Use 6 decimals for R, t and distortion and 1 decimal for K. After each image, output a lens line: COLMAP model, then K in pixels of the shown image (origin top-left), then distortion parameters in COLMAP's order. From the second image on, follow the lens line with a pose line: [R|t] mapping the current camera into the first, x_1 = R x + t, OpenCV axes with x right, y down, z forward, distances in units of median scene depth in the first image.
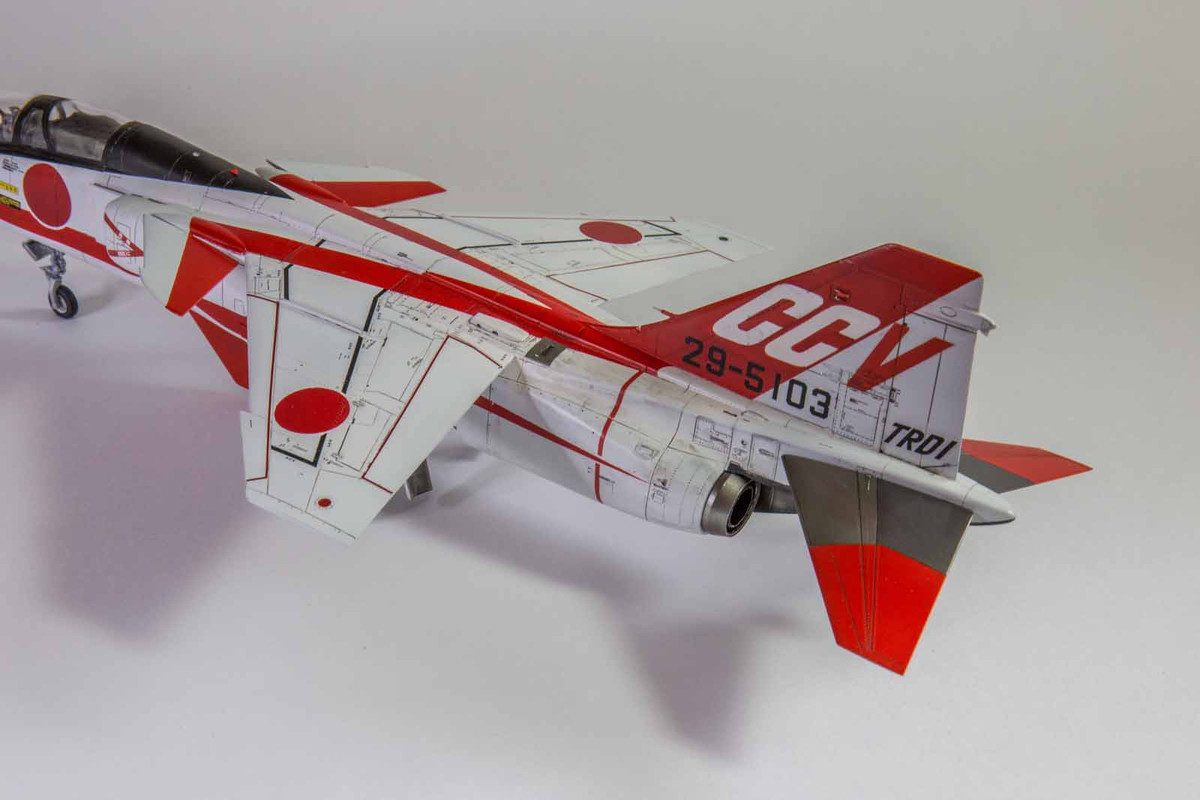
lens RADIAL K [[2138.8, 0, 600.0], [0, 2138.8, 400.0], [0, 0, 1]] dist [0.041303, 0.271051]
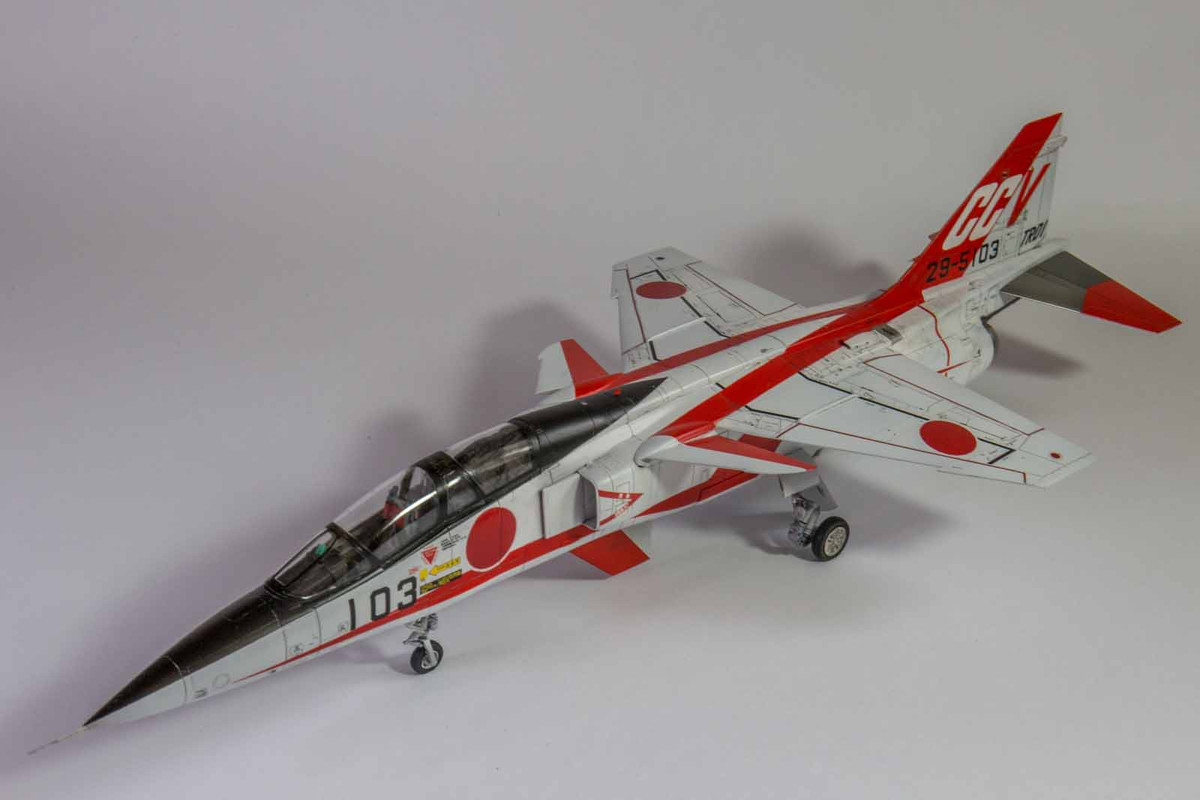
lens RADIAL K [[1945.6, 0, 600.0], [0, 1945.6, 400.0], [0, 0, 1]] dist [0.013679, 0.014069]
pose [[0.236968, -0.520224, 0.820496, -1.141357], [0.459253, 0.804213, 0.377263, -0.556246], [-0.856115, 0.287416, 0.429488, 0.660670]]
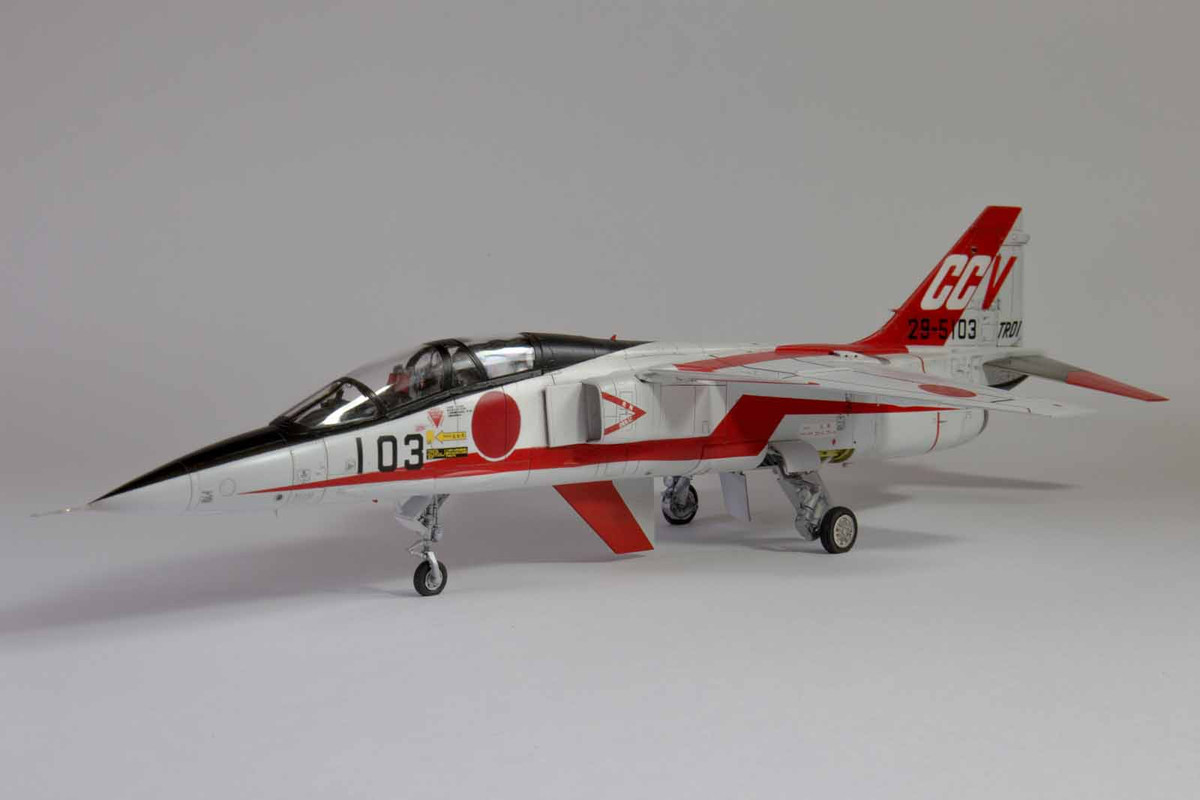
lens RADIAL K [[2138.8, 0, 600.0], [0, 2138.8, 400.0], [0, 0, 1]] dist [0.041303, 0.271051]
pose [[0.190035, -0.152115, 0.969921, -1.429100], [0.490204, 0.870666, 0.040504, -0.145342], [-0.850639, 0.467762, 0.240025, 0.864007]]
